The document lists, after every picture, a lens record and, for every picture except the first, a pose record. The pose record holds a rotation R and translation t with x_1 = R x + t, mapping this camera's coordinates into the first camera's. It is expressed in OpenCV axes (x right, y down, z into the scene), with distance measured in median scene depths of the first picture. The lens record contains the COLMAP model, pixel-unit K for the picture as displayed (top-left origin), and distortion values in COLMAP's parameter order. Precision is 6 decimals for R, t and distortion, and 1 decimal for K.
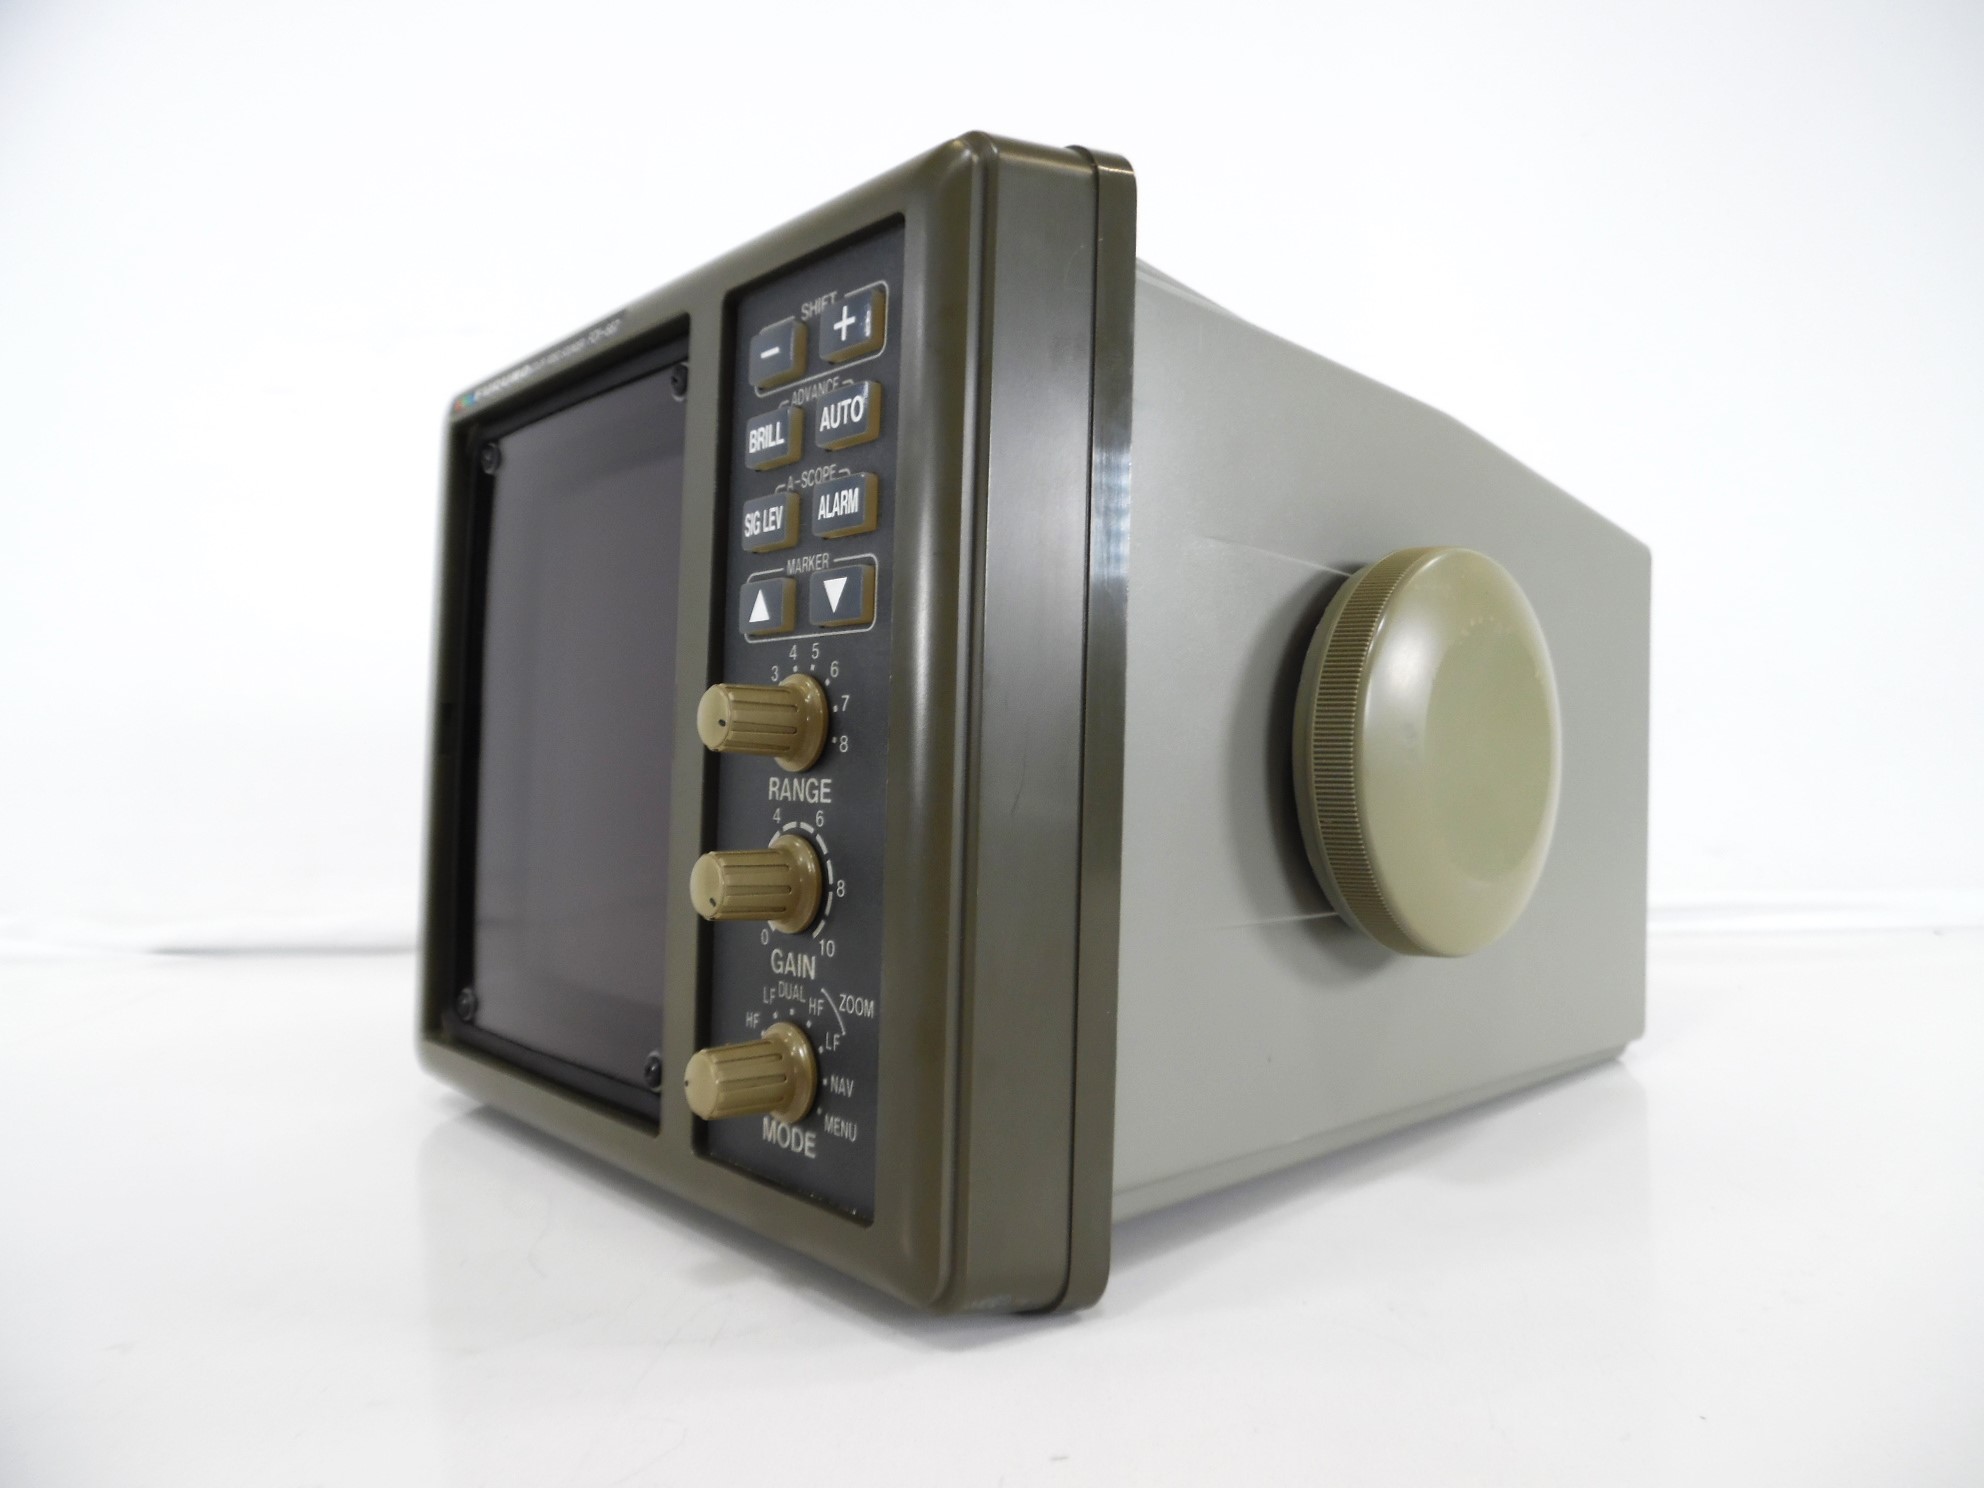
lens RADIAL K [[1391.5, 0, 988.6], [0, 1391.5, 747.0], [0, 0, 1]] dist [-0.006289, 0.000385]
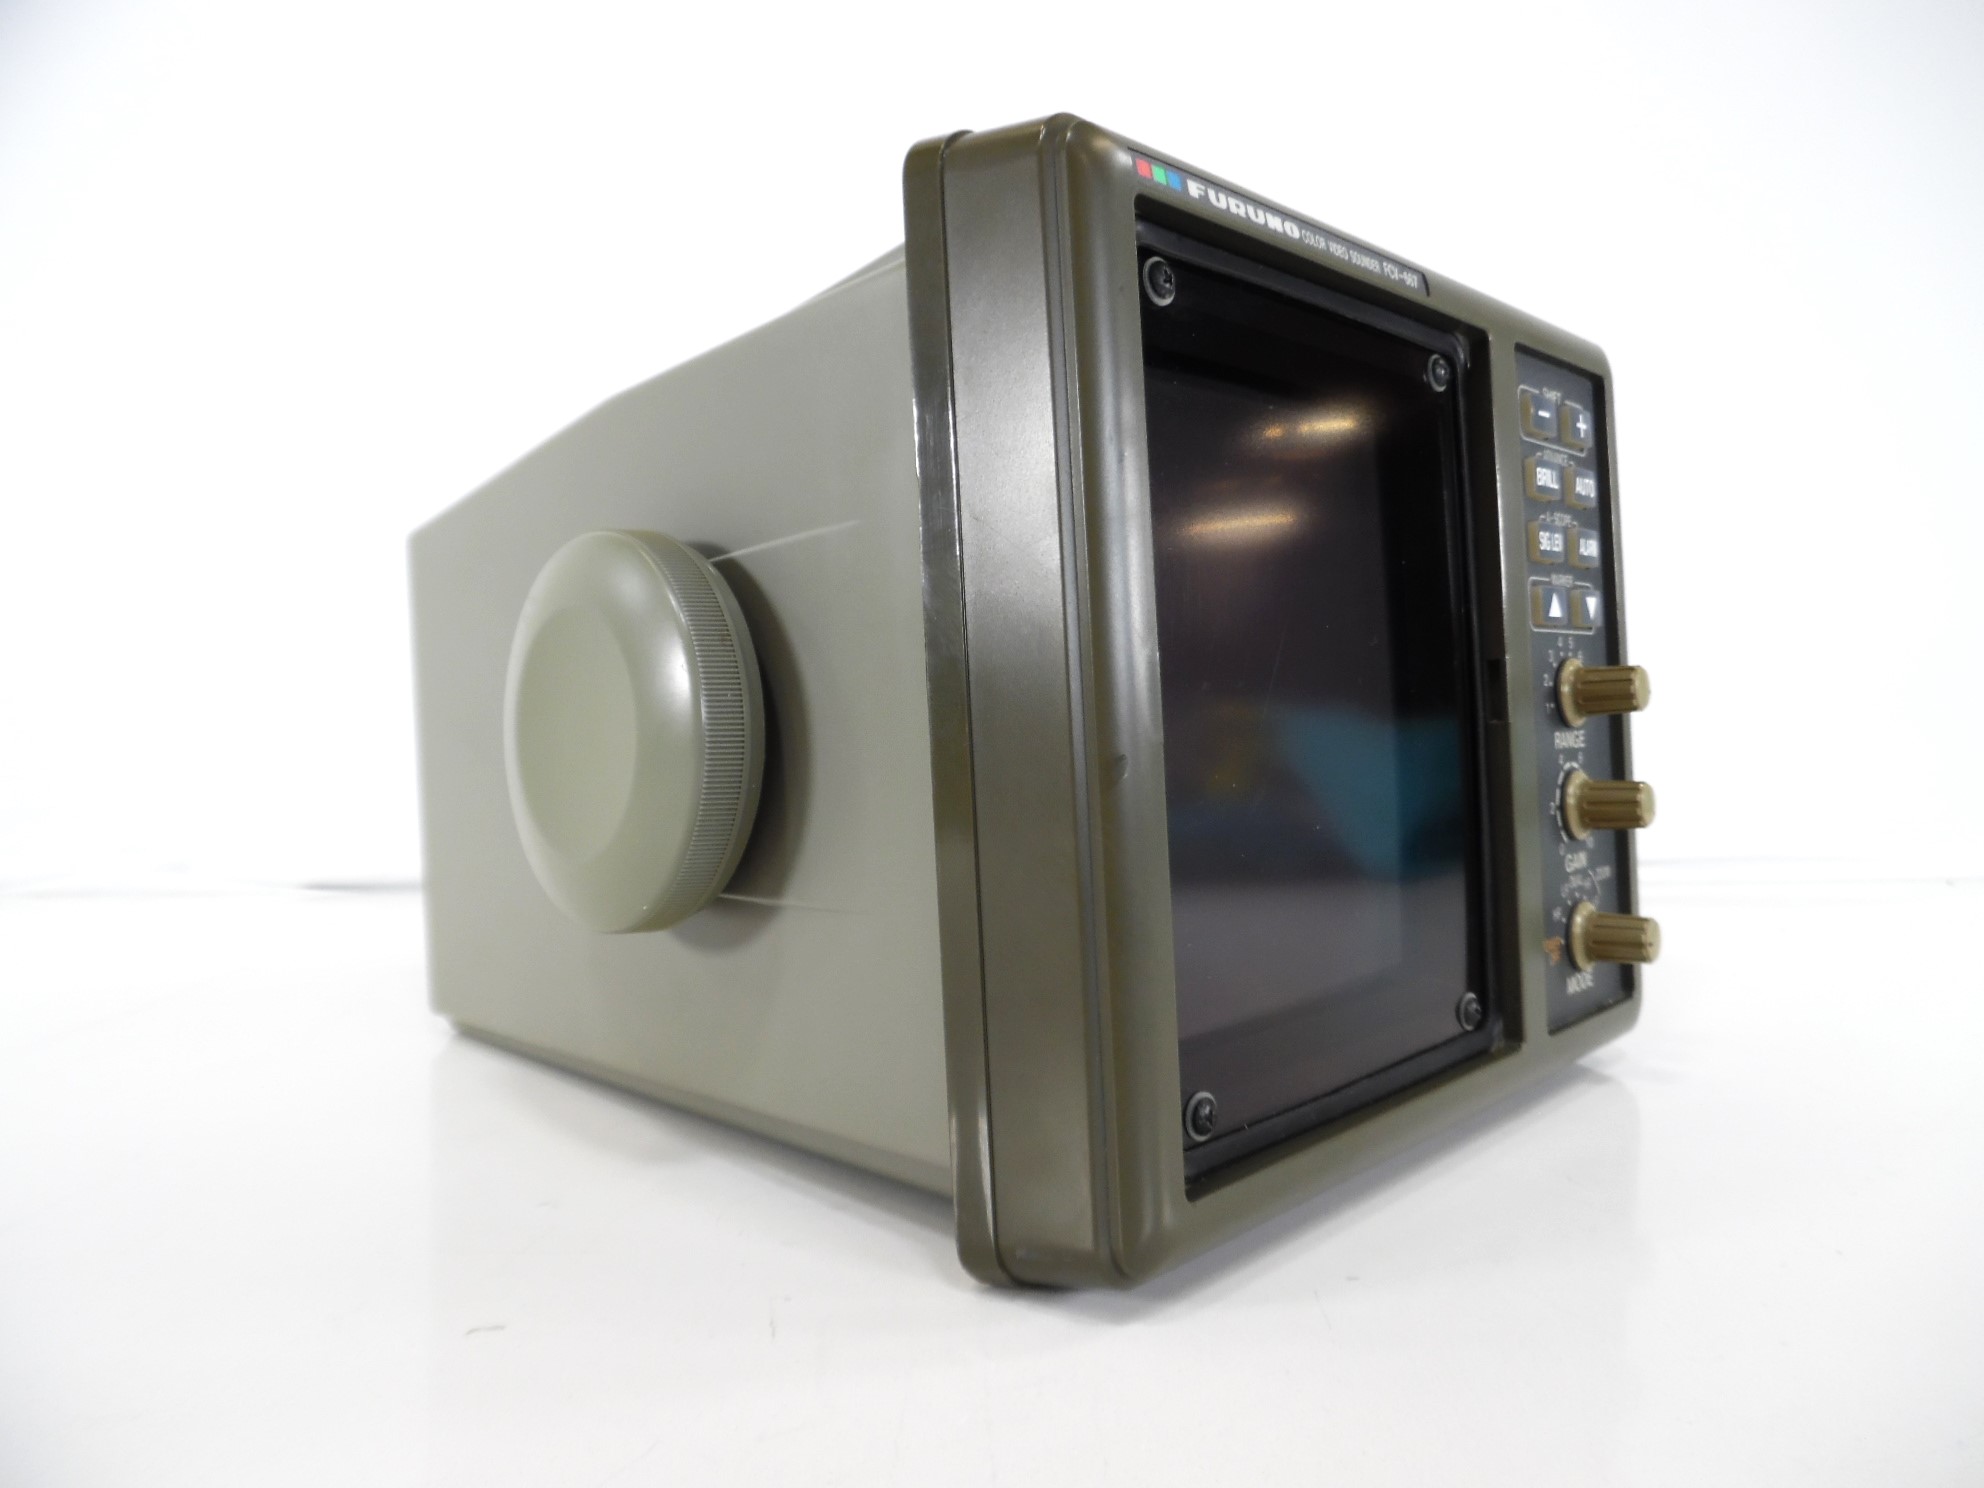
lens RADIAL K [[1391.5, 0, 993.3], [0, 1391.5, 746.9], [0, 0, 1]] dist [-0.006289, 0.000385]
pose [[-0.068034, -0.030693, 0.997211, -1.532024], [0.012921, 0.999416, 0.031642, -0.014549], [-0.997599, 0.015037, -0.067598, 1.705309]]
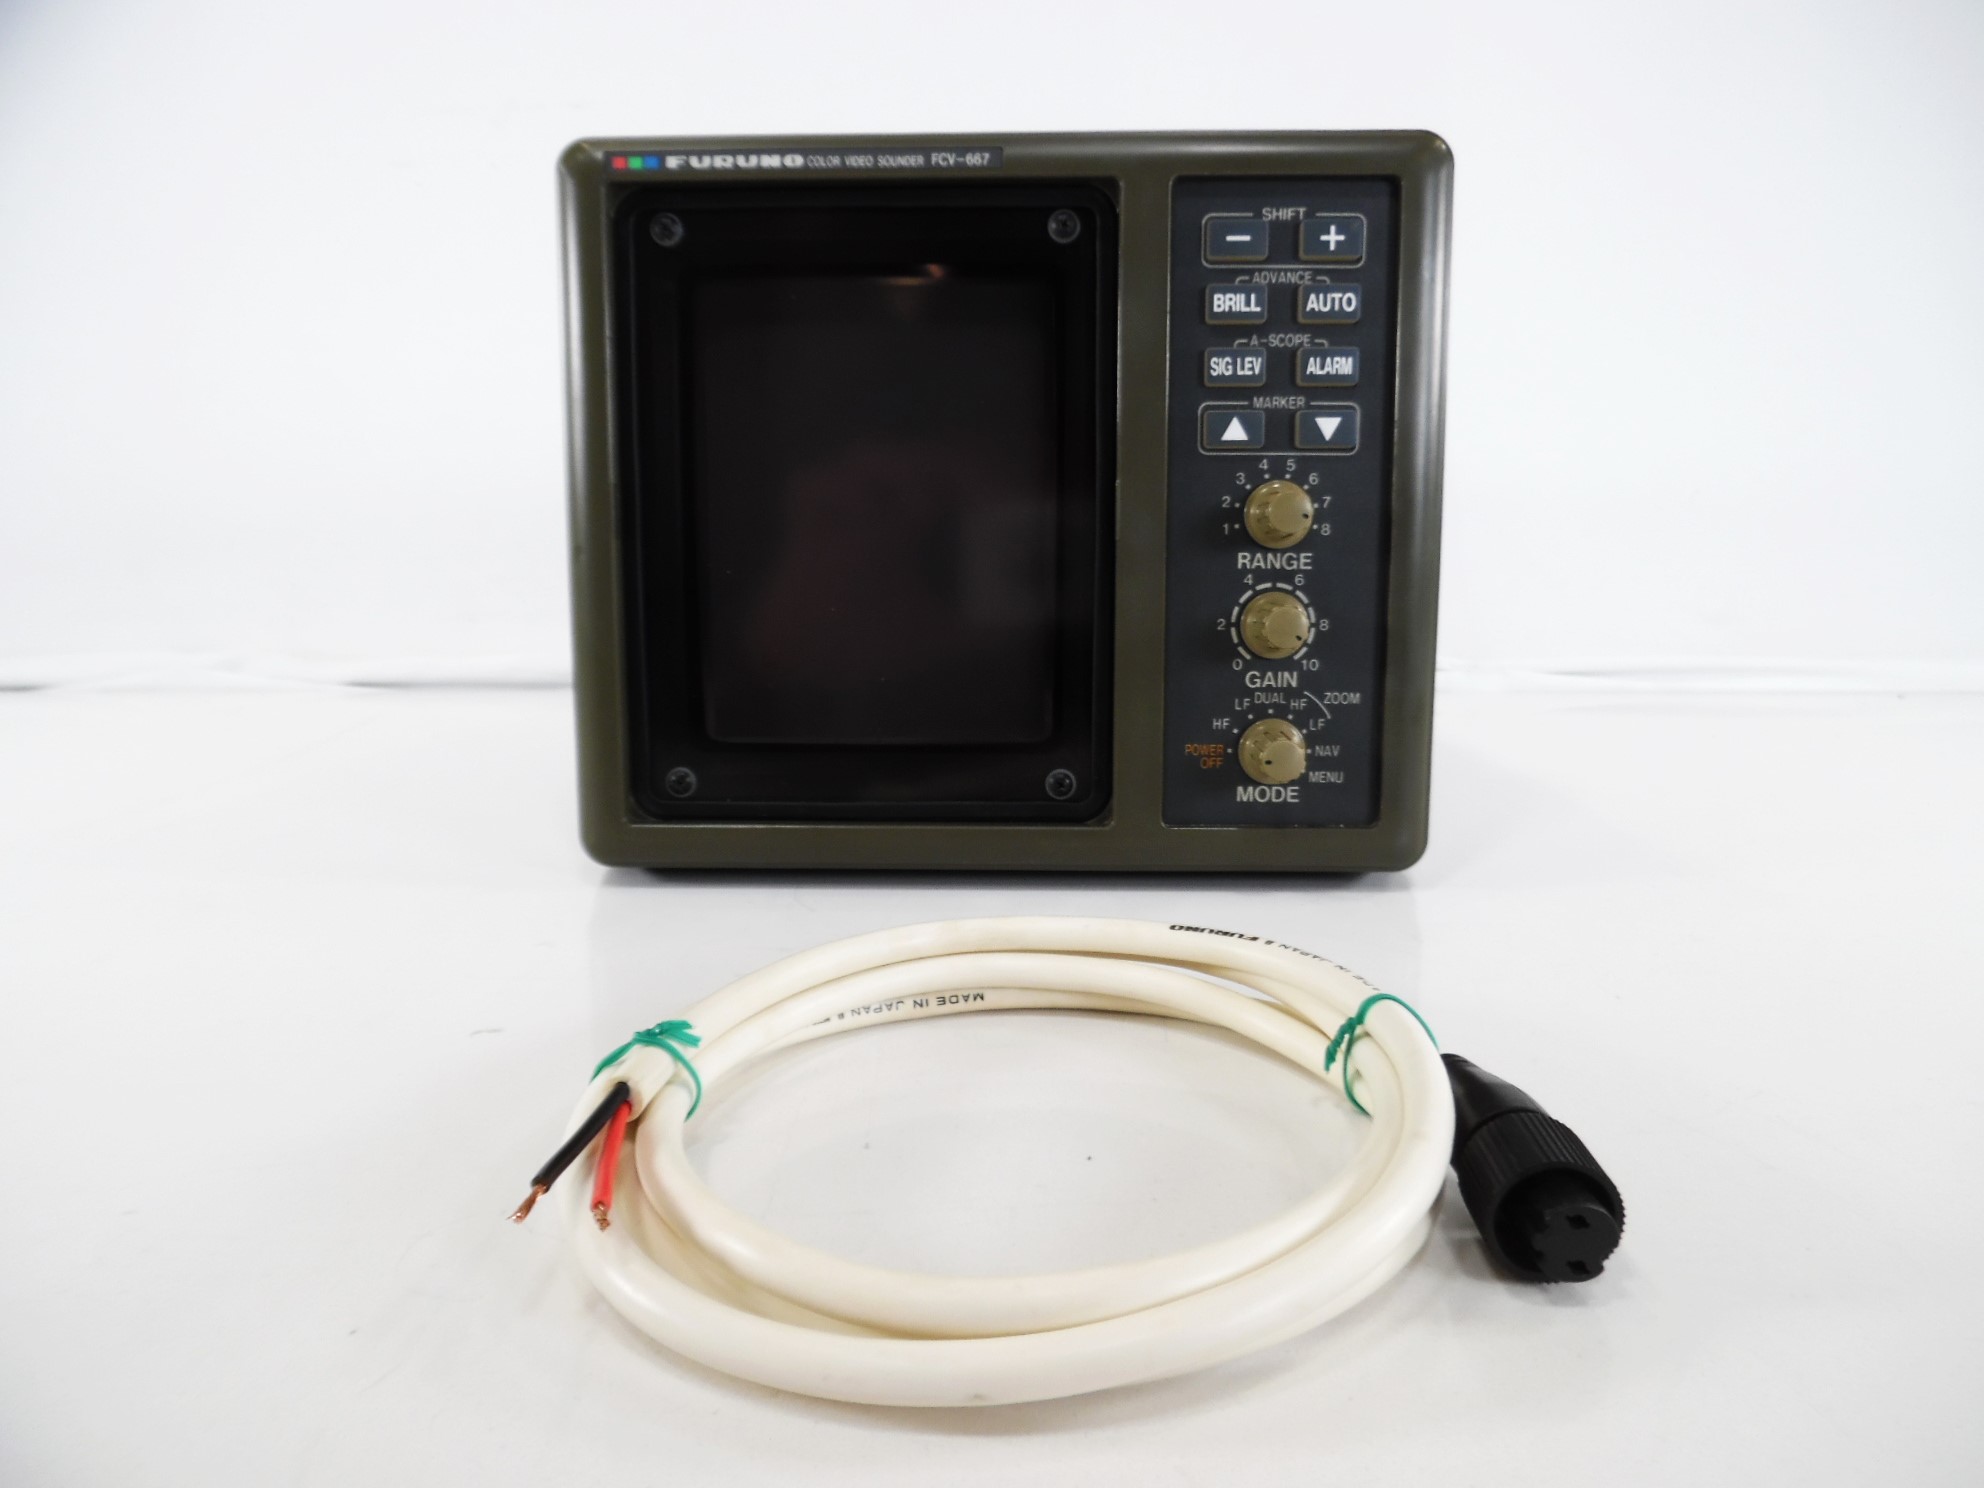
lens RADIAL K [[1391.5, 0, 990.5], [0, 1391.5, 737.9], [0, 0, 1]] dist [-0.006289, 0.000385]
pose [[0.688223, -0.115122, 0.716308, -1.426048], [-0.004808, 0.986585, 0.163179, -0.022994], [-0.725484, -0.115748, 0.678436, 0.206760]]
